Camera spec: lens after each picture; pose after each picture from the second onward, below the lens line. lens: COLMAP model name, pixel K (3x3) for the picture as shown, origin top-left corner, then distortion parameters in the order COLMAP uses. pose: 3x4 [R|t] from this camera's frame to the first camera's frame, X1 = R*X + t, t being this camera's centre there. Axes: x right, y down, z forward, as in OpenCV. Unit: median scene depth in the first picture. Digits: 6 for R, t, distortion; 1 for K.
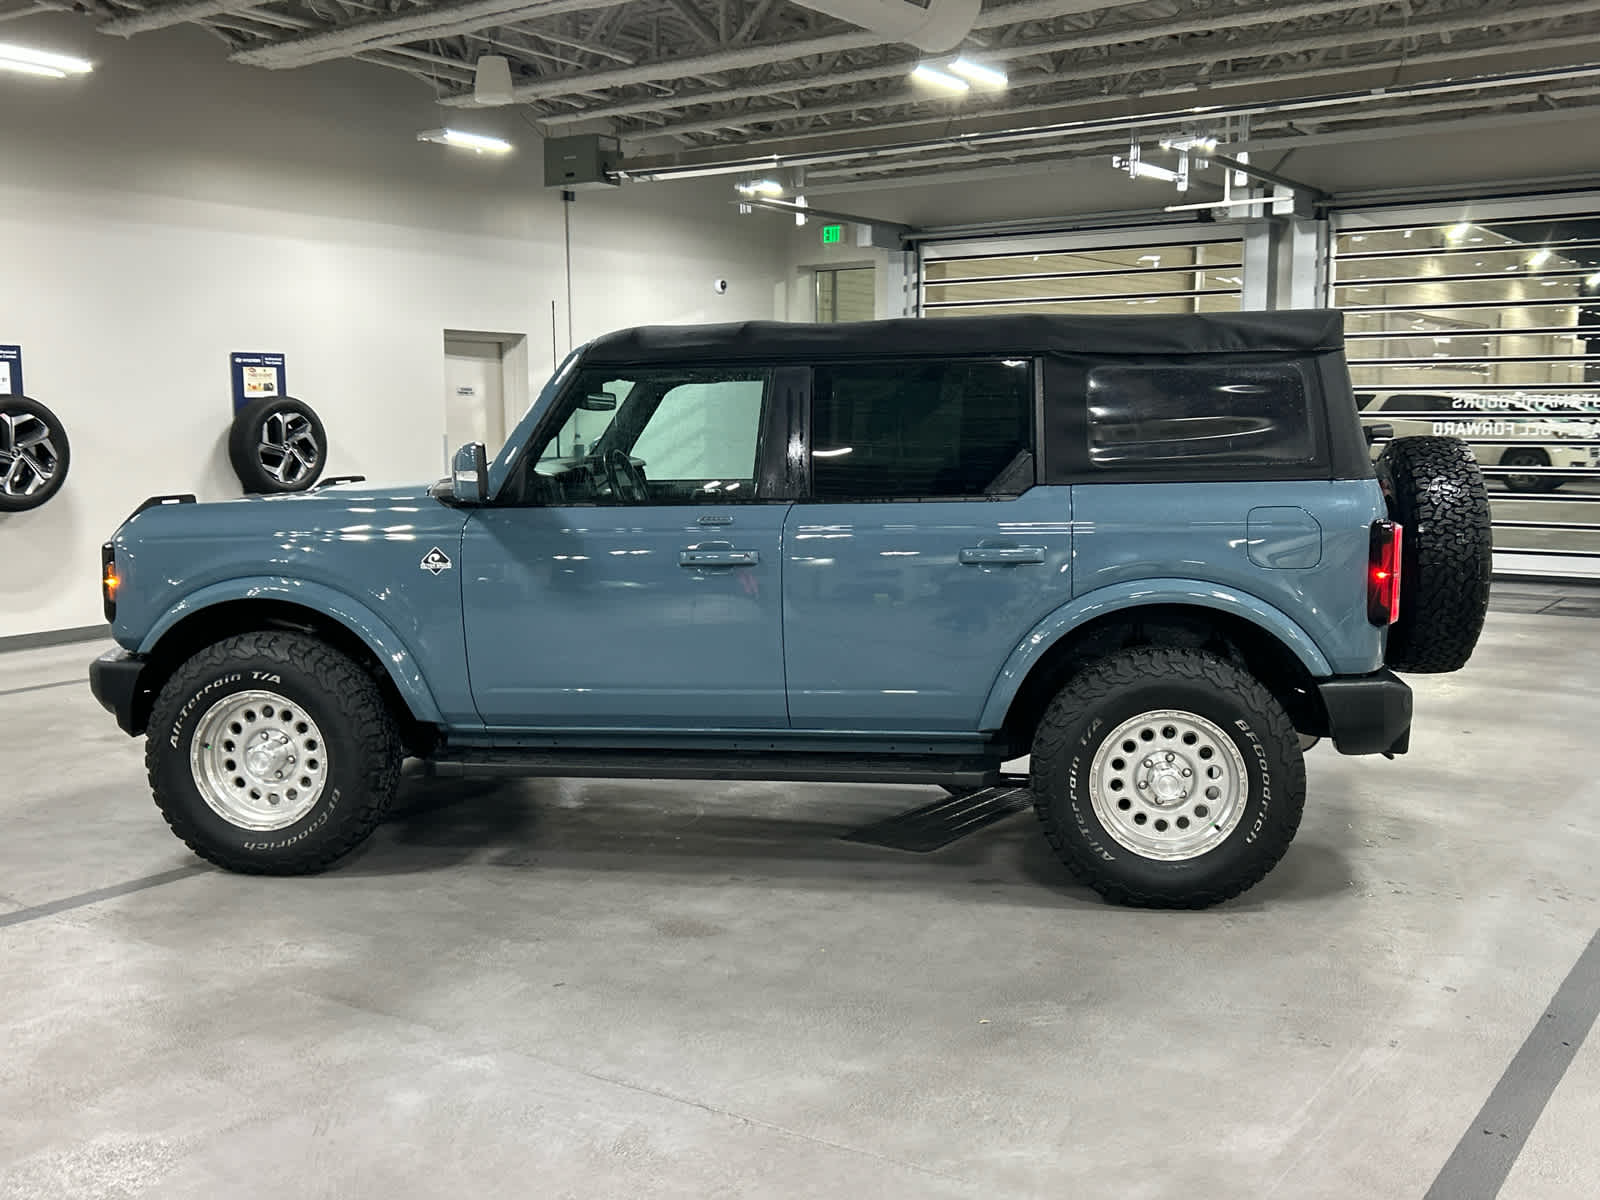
lens RADIAL K [[1628.9, 0, 777.1], [0, 1628.9, 593.4], [0, 0, 1]] dist [0.125565, -0.267649]
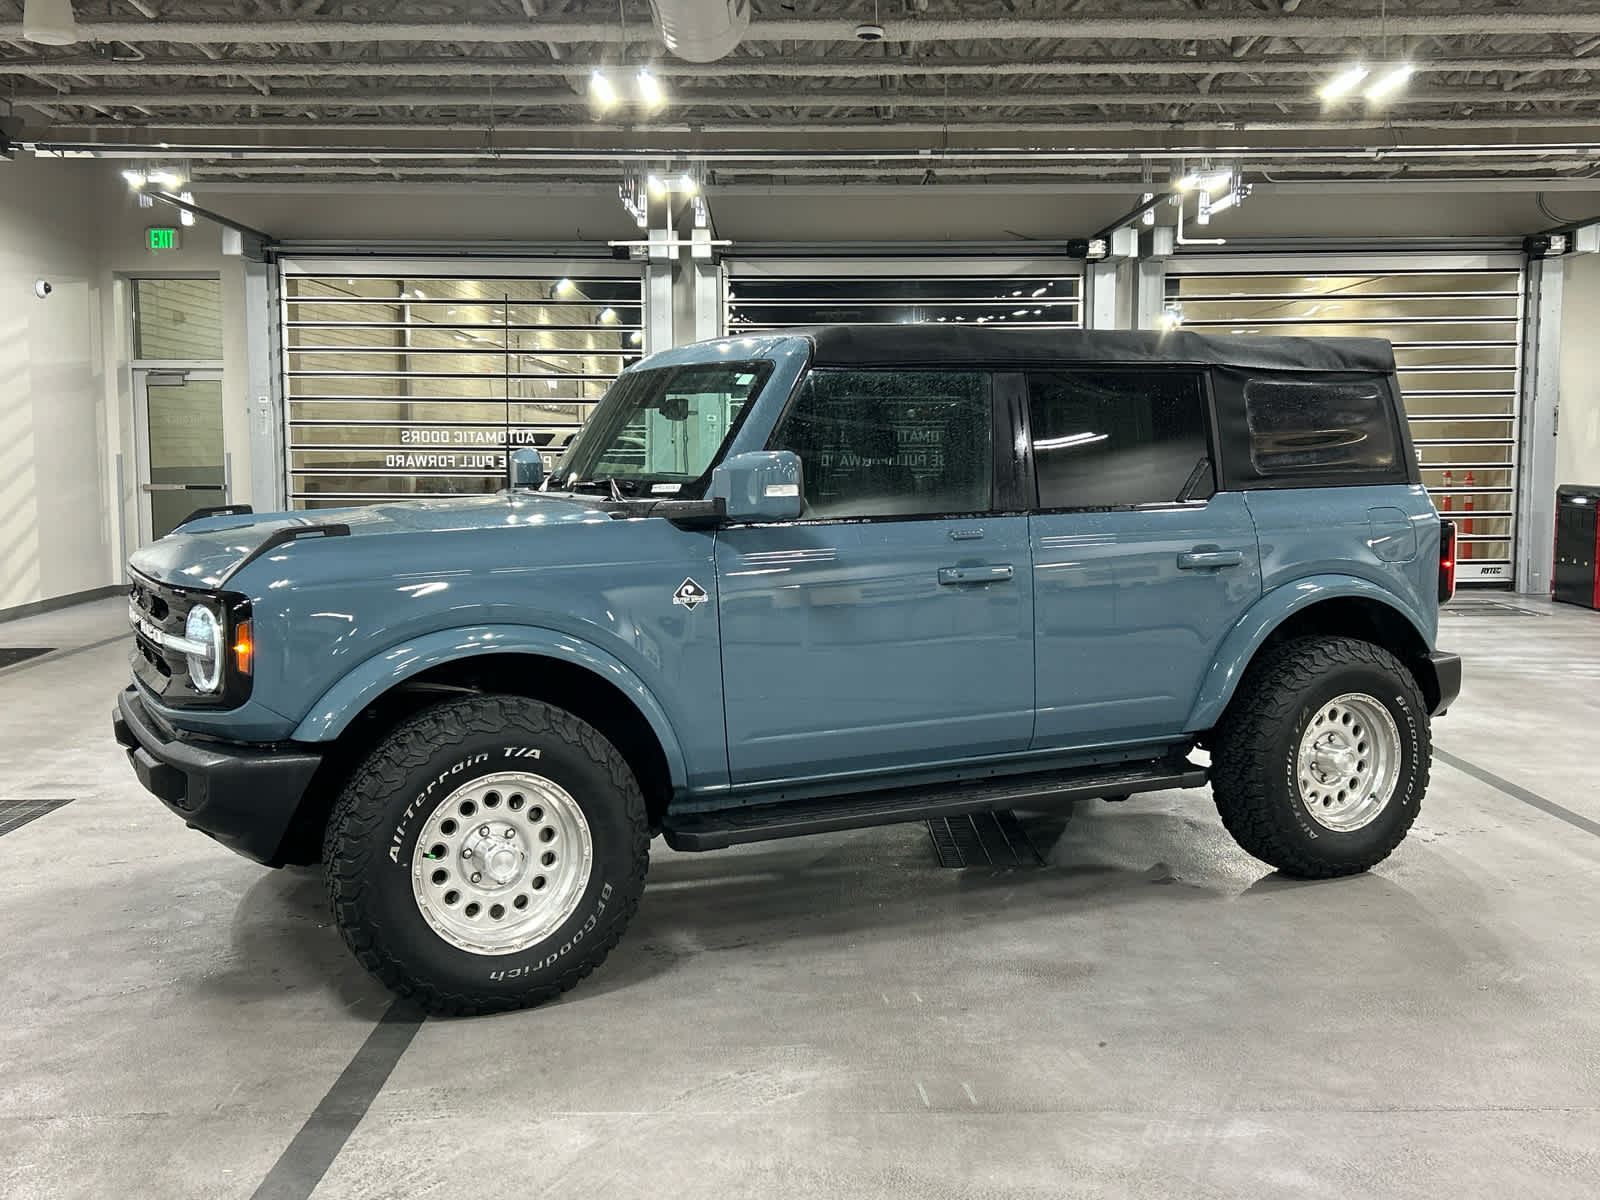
lens RADIAL K [[1623.7, 0, 797.6], [0, 1623.7, 587.7], [0, 0, 1]] dist [0.119945, -0.238451]
pose [[0.815869, -0.046411, 0.576371, -0.641353], [0.062608, 0.998004, -0.008262, -0.012584], [-0.574837, 0.042826, 0.817147, 0.288018]]
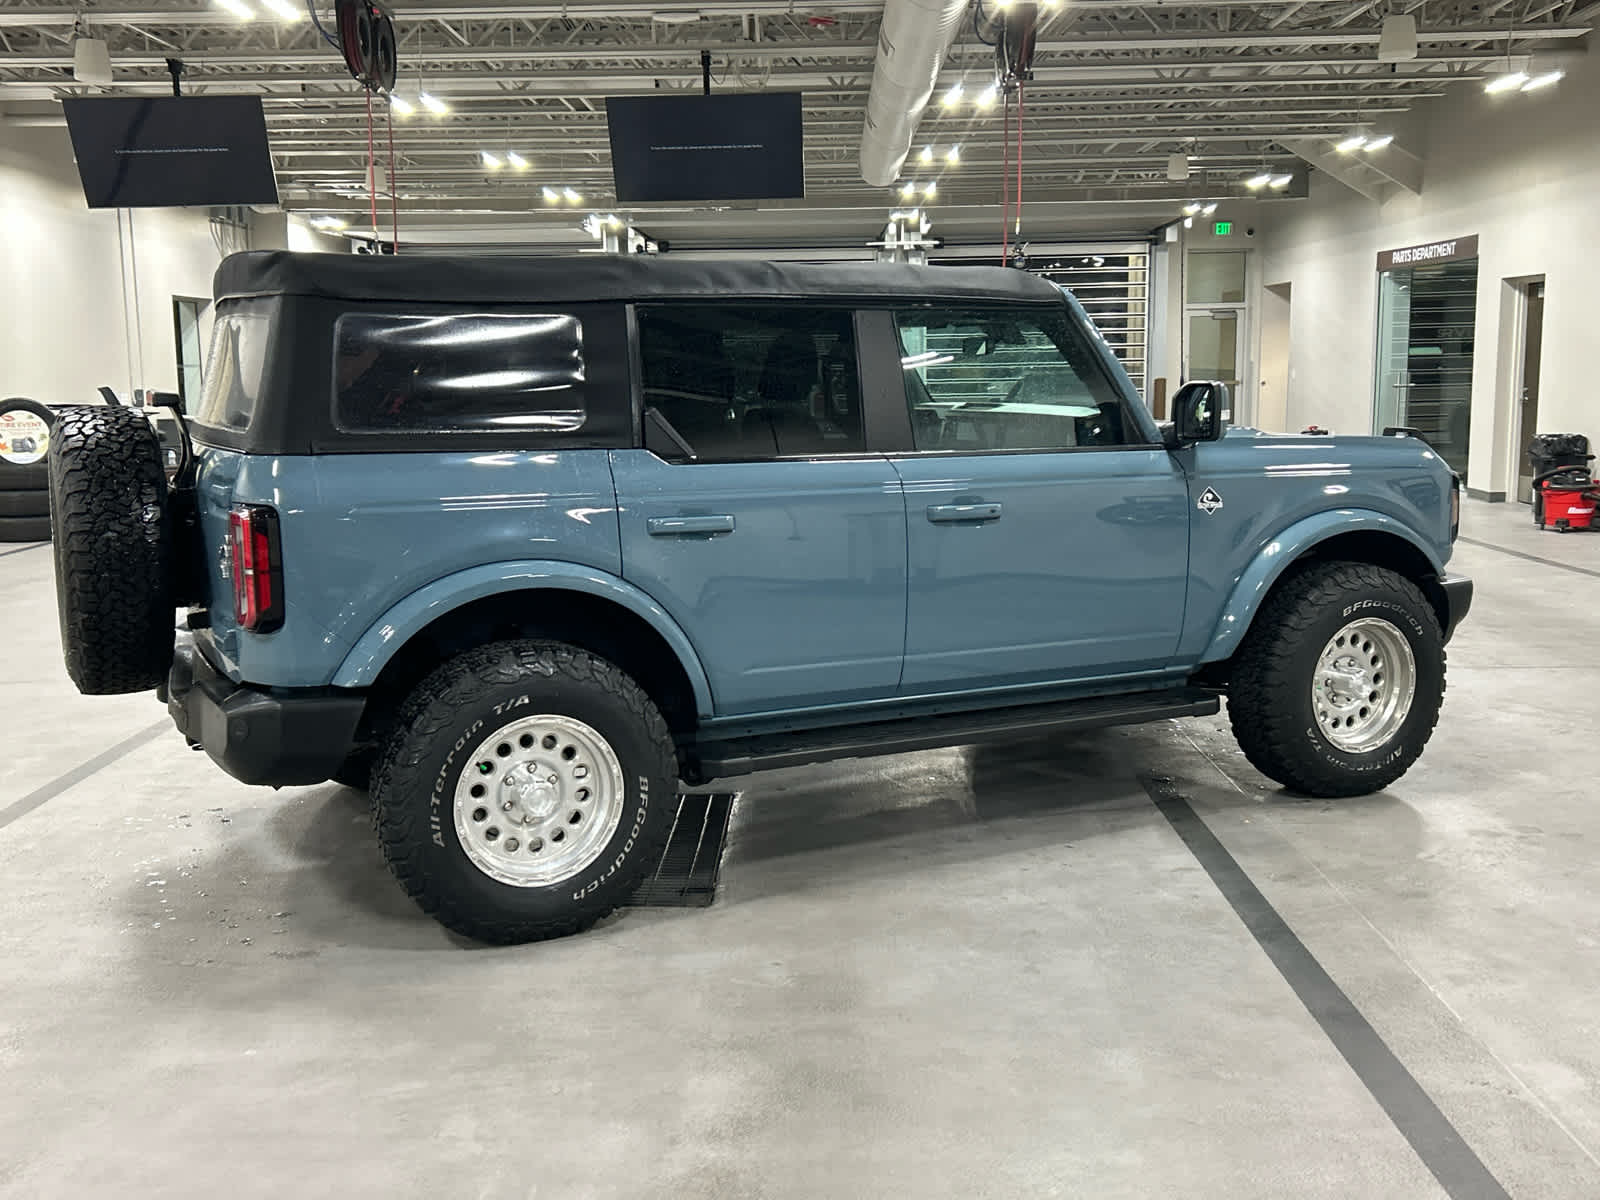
lens RADIAL K [[1628.9, 0, 777.1], [0, 1628.9, 593.4], [0, 0, 1]] dist [0.125565, -0.267649]
pose [[-0.831823, 0.097325, -0.546441, 0.606426], [-0.043965, 0.969860, 0.239665, -0.230186], [0.553296, 0.223384, -0.802473, 1.984647]]
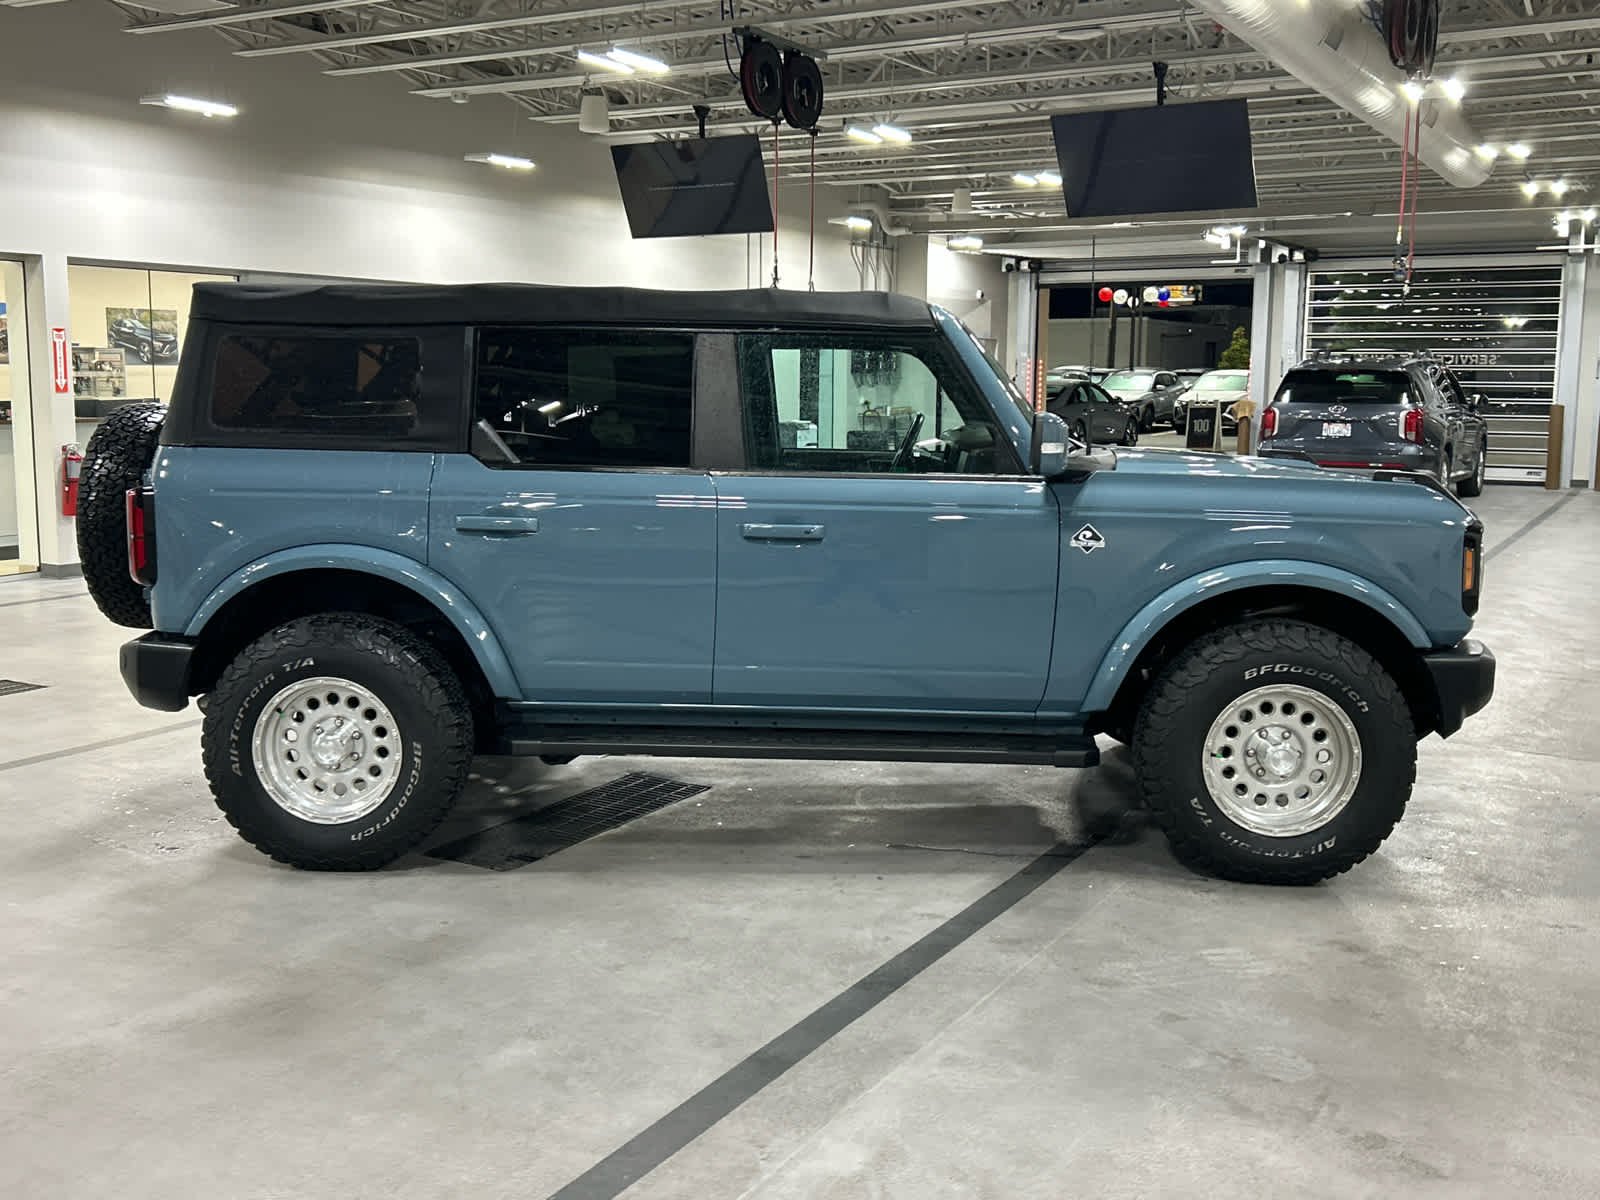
lens RADIAL K [[1625.4, 0, 779.2], [0, 1625.4, 582.6], [0, 0, 1]] dist [0.126642, -0.282000]
pose [[-0.996165, 0.011671, -0.086715, 0.091793], [-0.009557, 0.970620, 0.240426, -0.254810], [0.086974, 0.240333, -0.966786, 2.205658]]
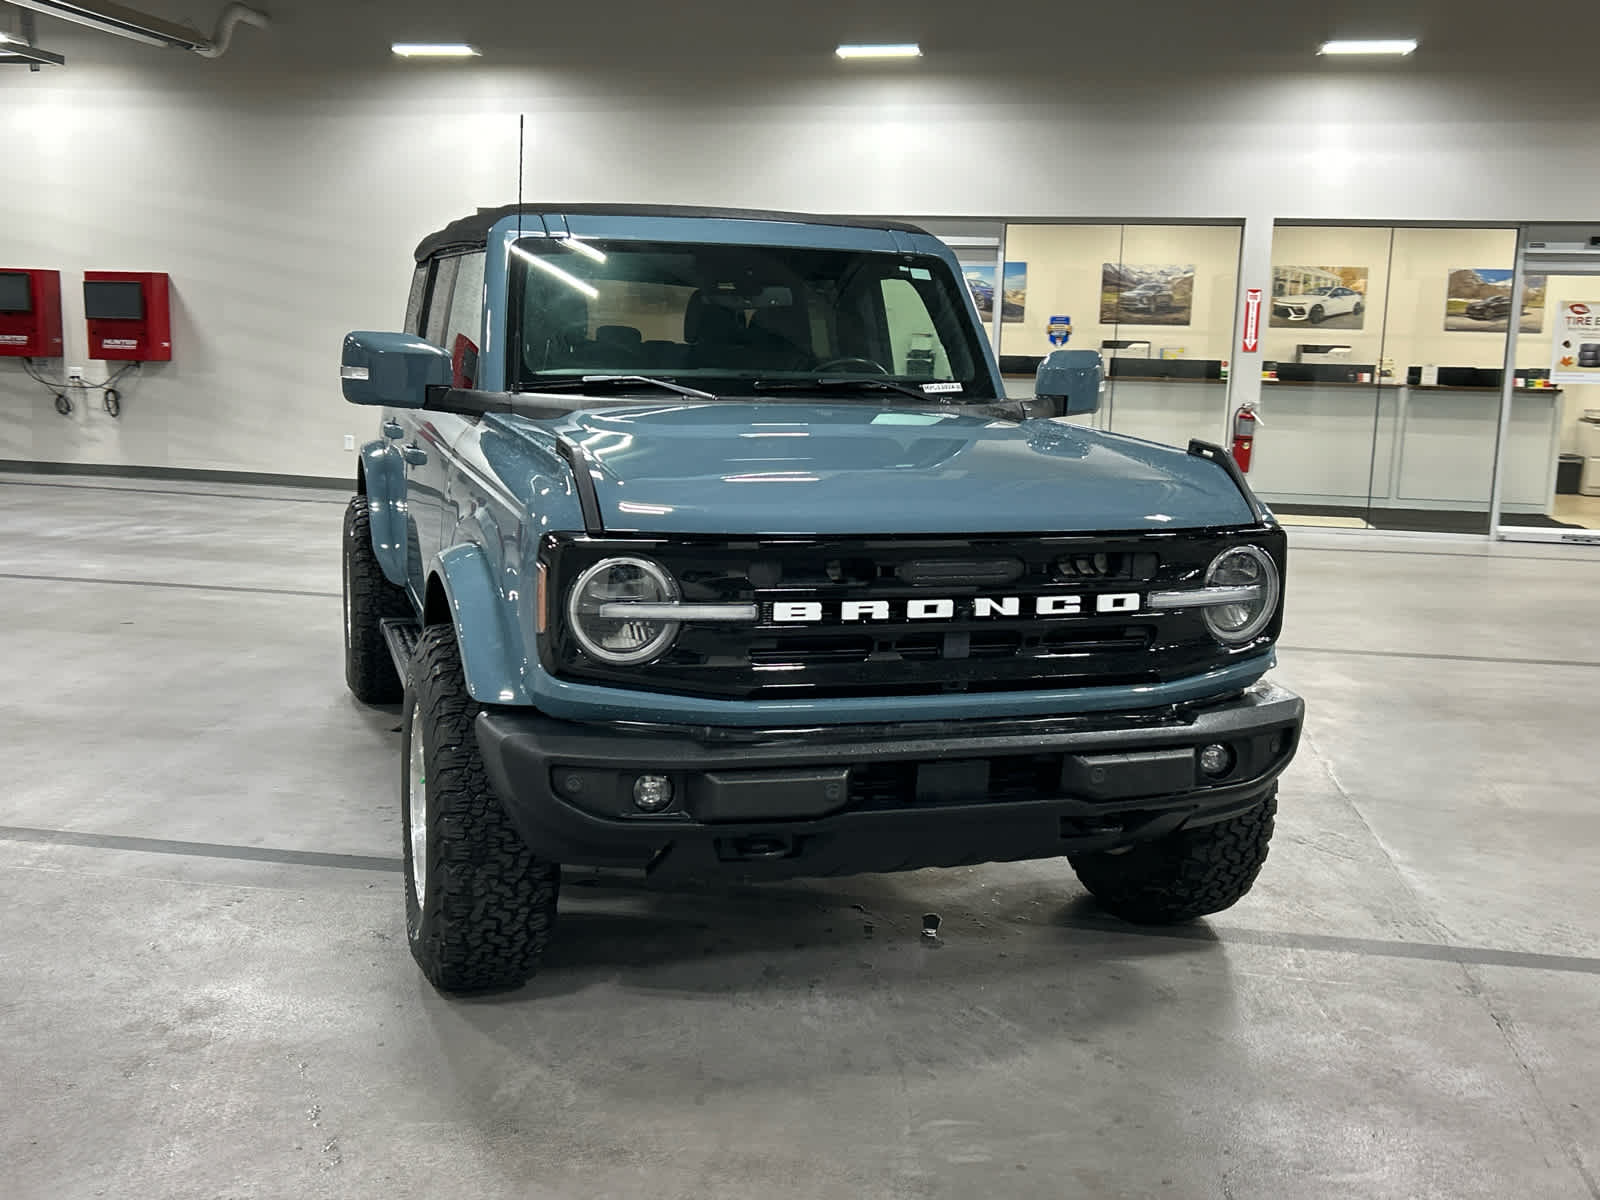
lens RADIAL K [[1628.9, 0, 777.1], [0, 1628.9, 593.4], [0, 0, 1]] dist [0.125565, -0.267649]
pose [[-0.427181, -0.152099, 0.891281, -0.931719], [0.080324, 0.975468, 0.204964, -0.156277], [-0.900591, 0.159148, -0.404484, 1.496081]]
